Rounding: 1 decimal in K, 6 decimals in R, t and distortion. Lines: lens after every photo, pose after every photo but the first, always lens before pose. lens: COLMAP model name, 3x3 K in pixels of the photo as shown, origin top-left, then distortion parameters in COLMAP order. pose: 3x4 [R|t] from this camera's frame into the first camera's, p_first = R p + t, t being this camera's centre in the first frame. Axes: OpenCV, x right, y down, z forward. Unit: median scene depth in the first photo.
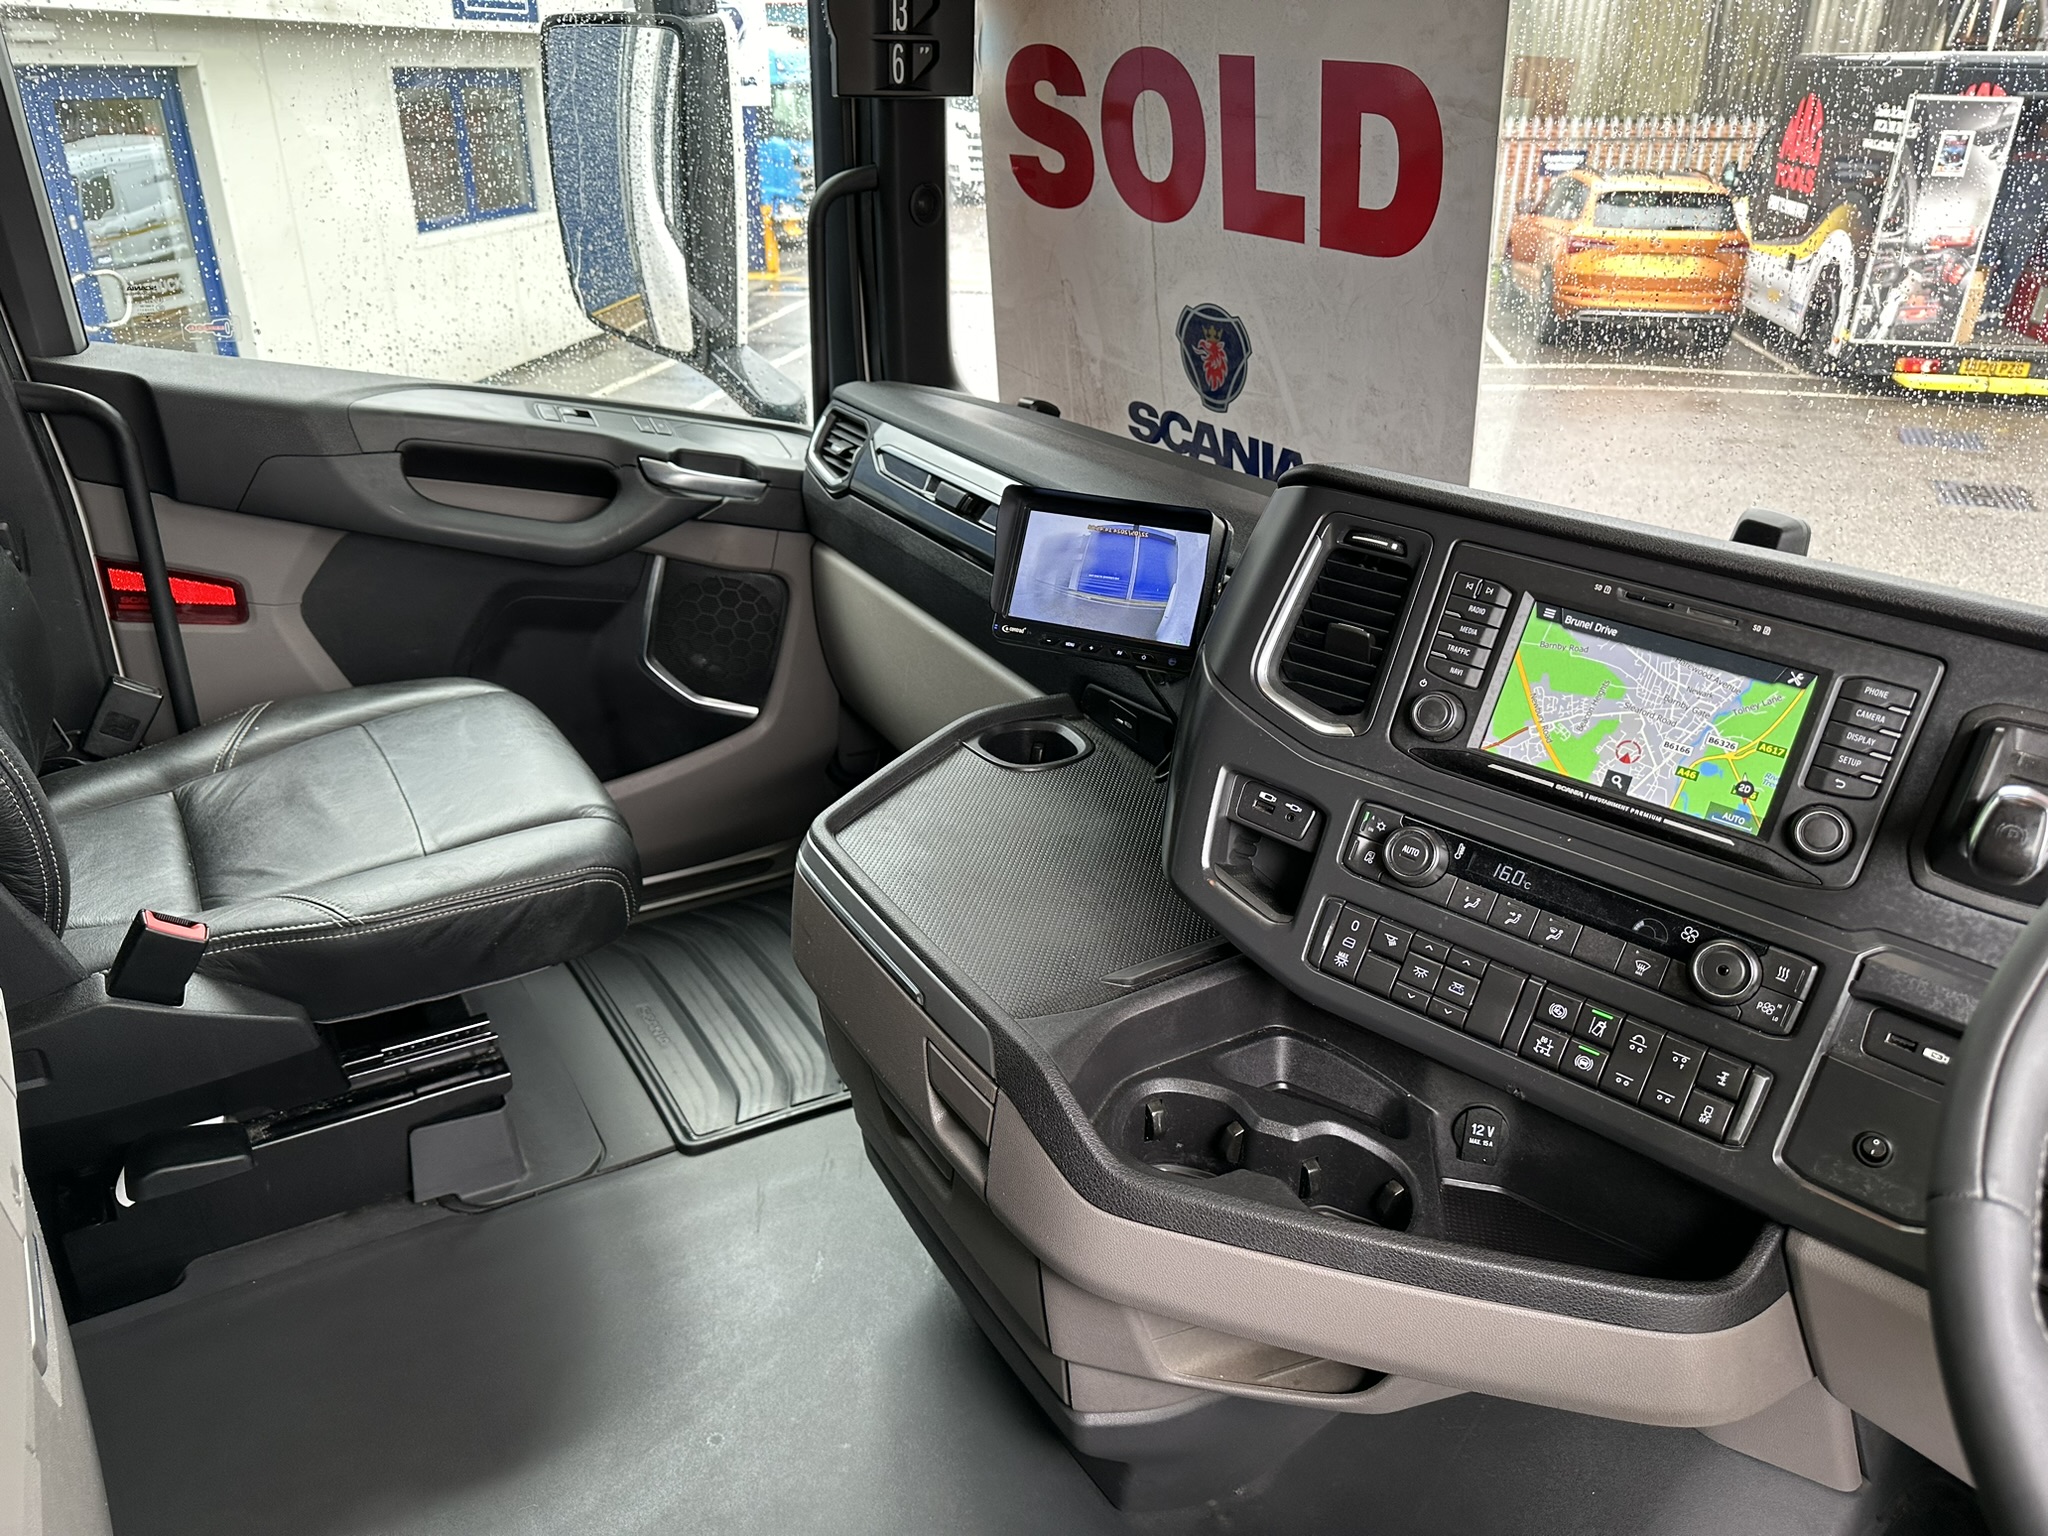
lens RADIAL K [[1510.0, 0, 1022.4], [0, 1510.0, 742.3], [0, 0, 1]] dist [0.117166, -0.114961]
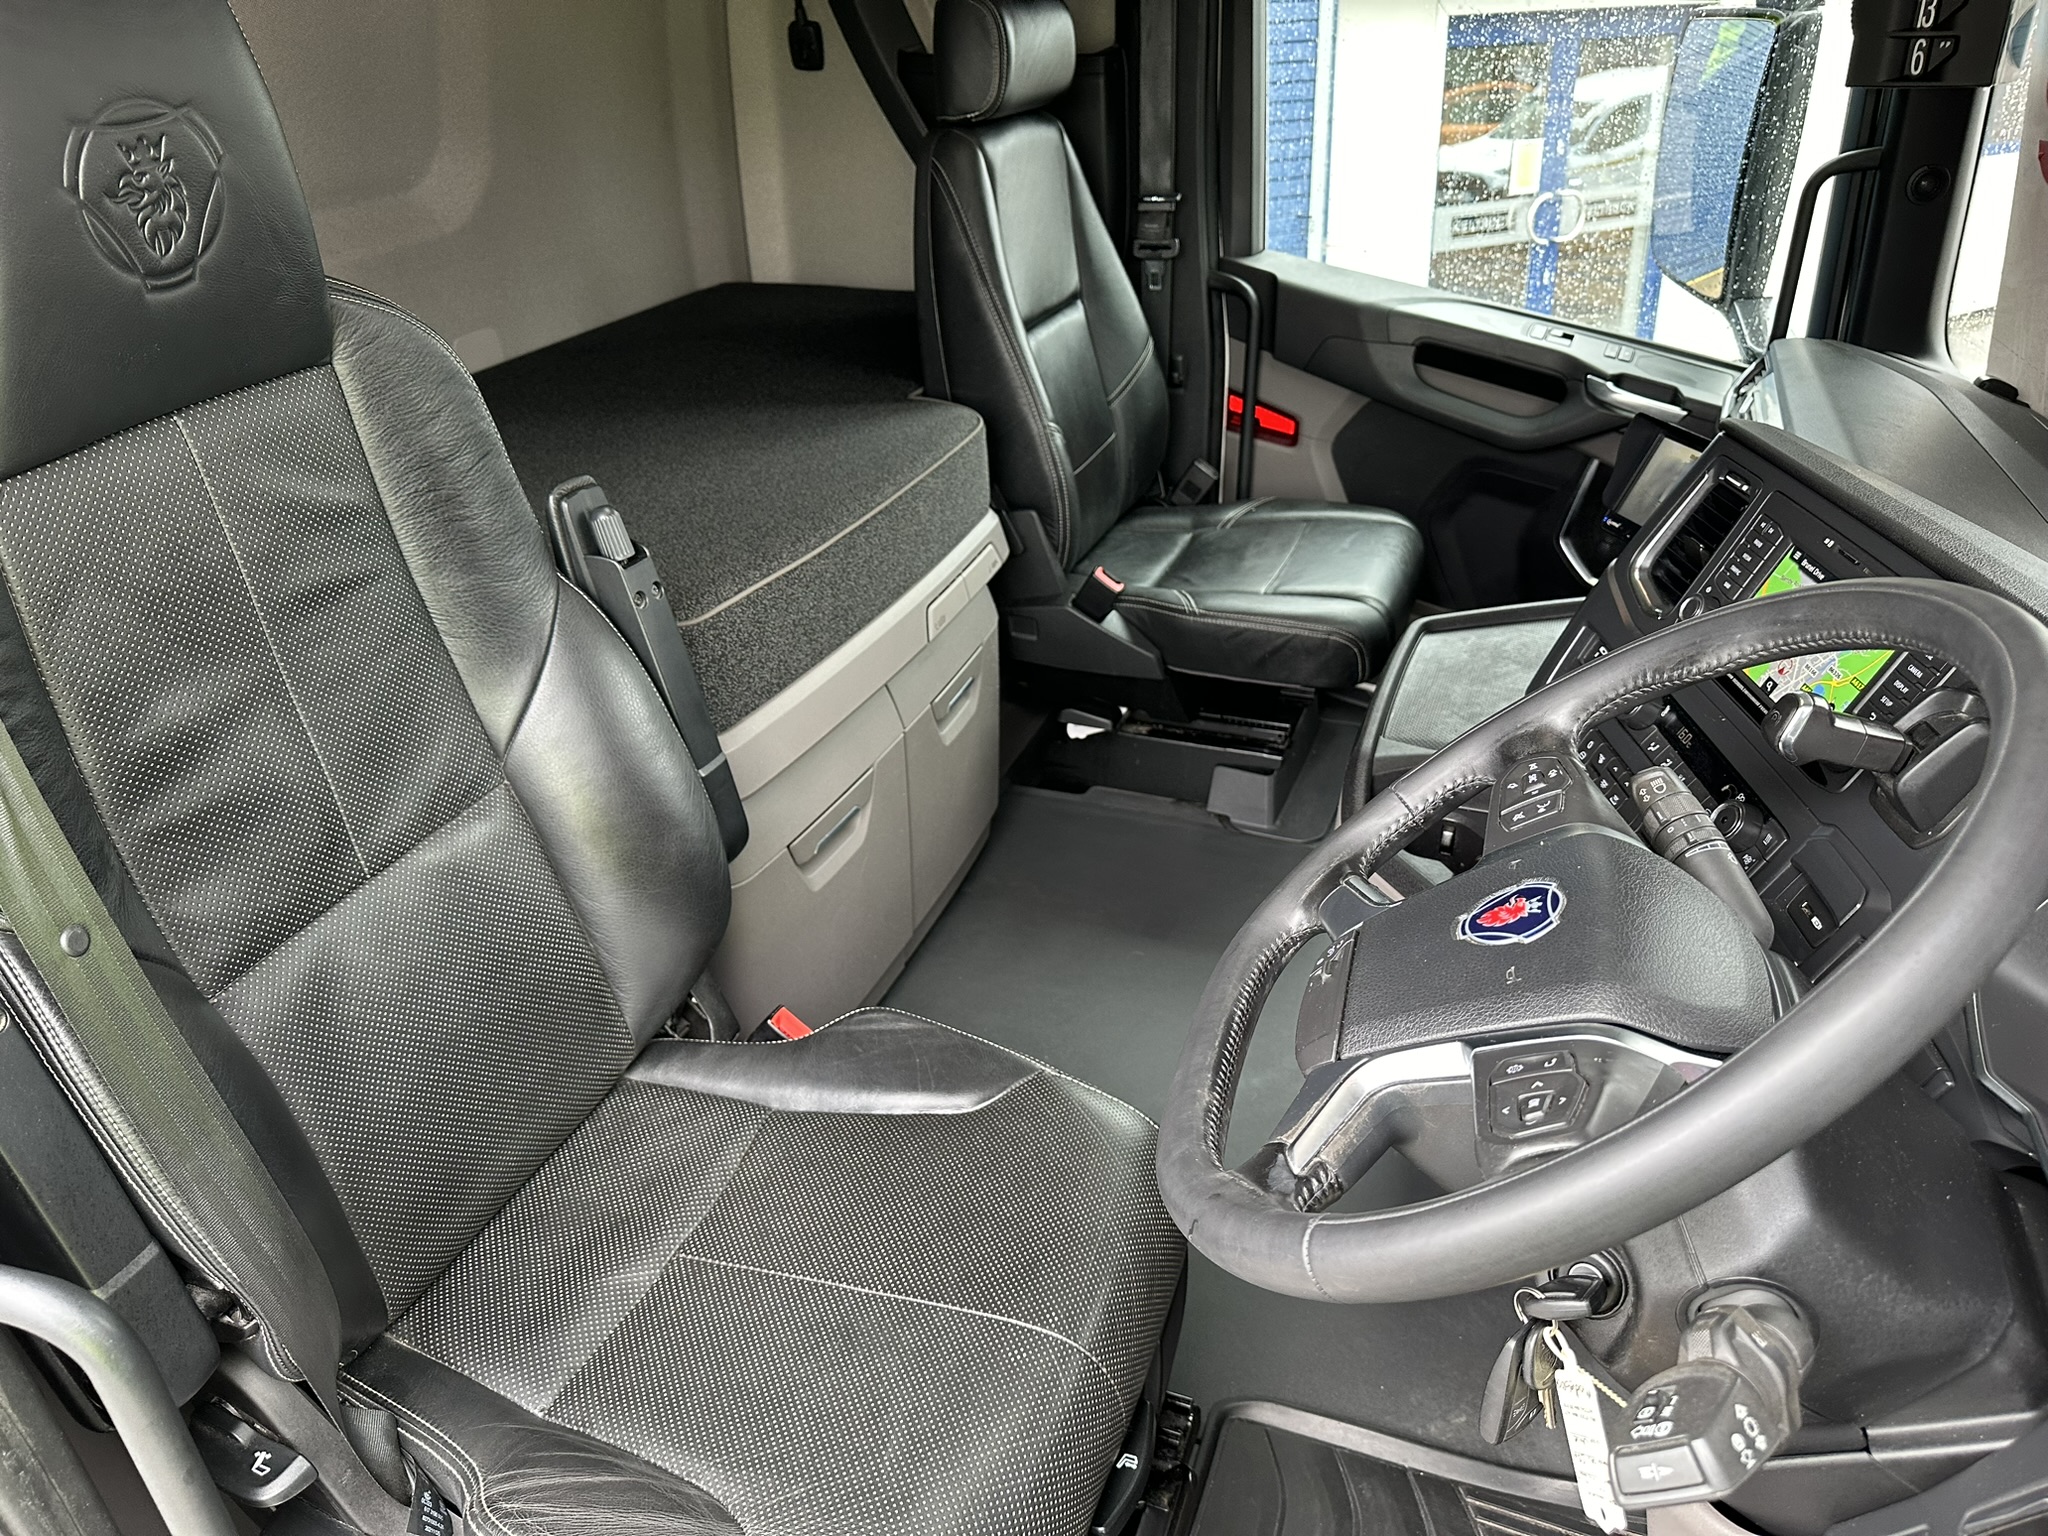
lens RADIAL K [[1510.0, 0, 1022.4], [0, 1510.0, 742.3], [0, 0, 1]] dist [0.117166, -0.114961]
pose [[0.625106, 0.324762, -0.709769, 0.487168], [-0.292670, 0.940511, 0.172581, 0.015644], [0.723594, 0.099847, 0.682966, -0.178922]]
